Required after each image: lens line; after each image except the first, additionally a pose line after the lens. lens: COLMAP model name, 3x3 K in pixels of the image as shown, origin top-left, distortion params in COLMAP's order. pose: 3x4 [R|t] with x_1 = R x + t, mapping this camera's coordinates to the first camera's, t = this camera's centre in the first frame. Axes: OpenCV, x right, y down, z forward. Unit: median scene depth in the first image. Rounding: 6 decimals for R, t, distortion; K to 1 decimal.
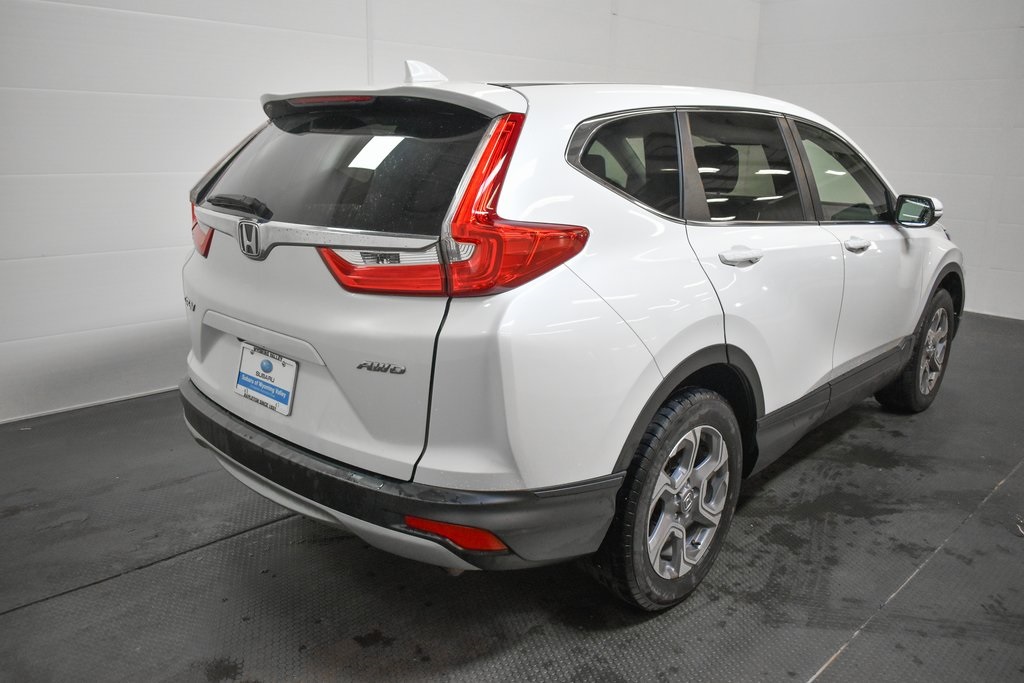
lens RADIAL K [[747.0, 0, 493.3], [0, 747.0, 363.2], [0, 0, 1]] dist [-0.019934, 0.004422]
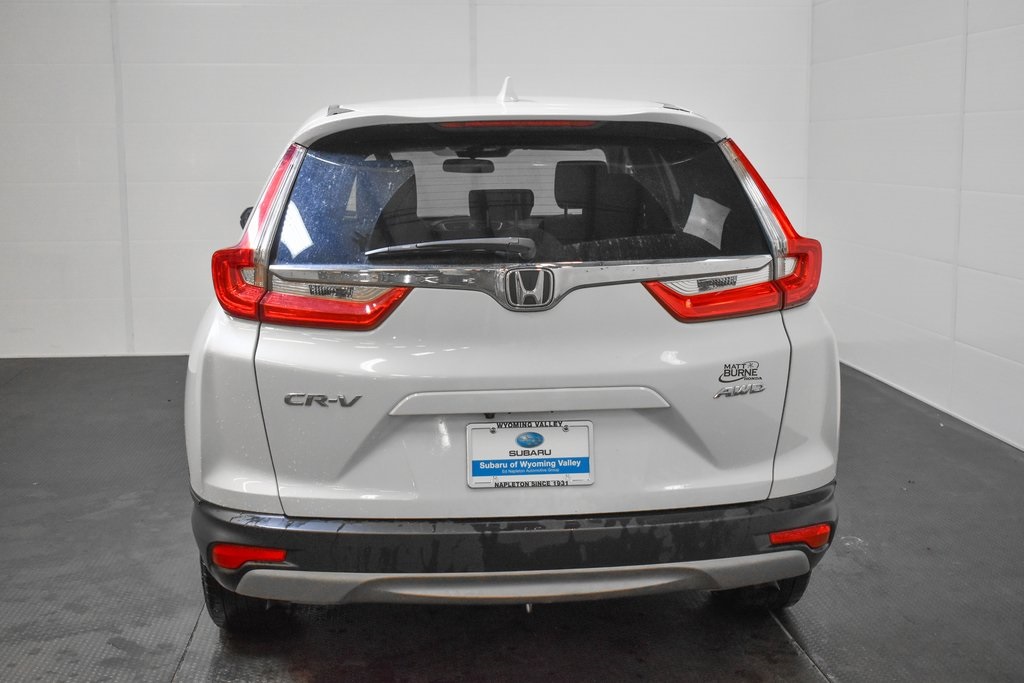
lens RADIAL K [[1221.1, 0, 516.0], [0, 1221.1, 339.0], [0, 0, 1]] dist [-0.030045, 0.000000]
pose [[0.677156, -0.145847, 0.721241, -1.311569], [0.225433, 0.974148, -0.014664, -0.090639], [-0.700457, 0.172522, 0.692529, 0.062820]]
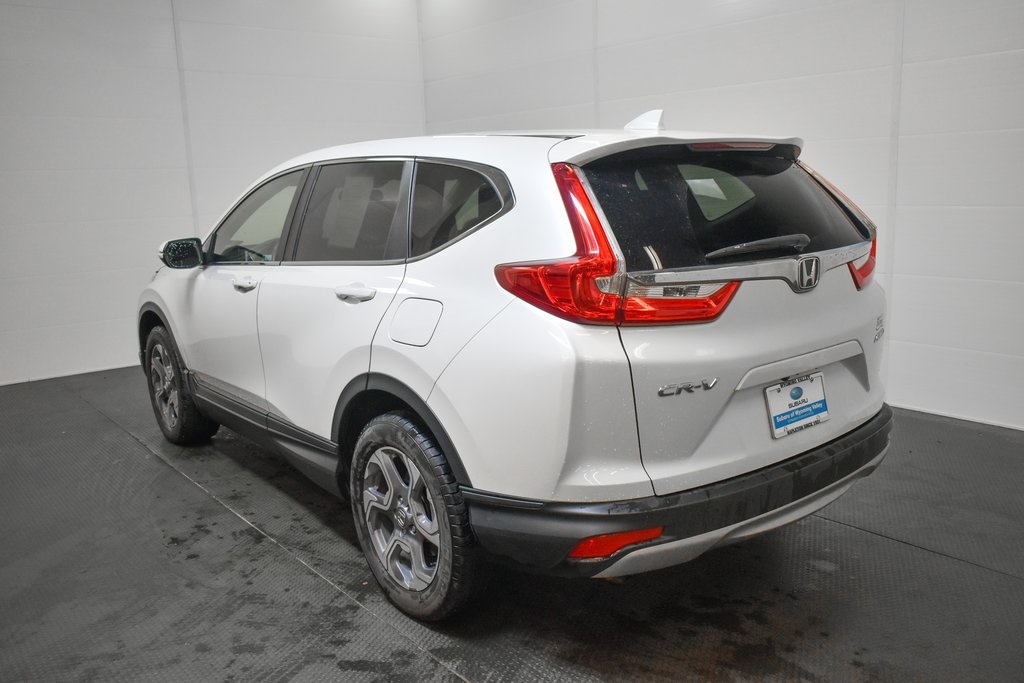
lens RADIAL K [[830.0, 0, 510.0], [0, 830.0, 342.7], [0, 0, 1]] dist [-0.005521, -0.000193]
pose [[0.145978, -0.219672, 0.964590, -1.520002], [0.307261, 0.936882, 0.166862, -0.392529], [-0.940362, 0.272023, 0.204261, 1.159781]]
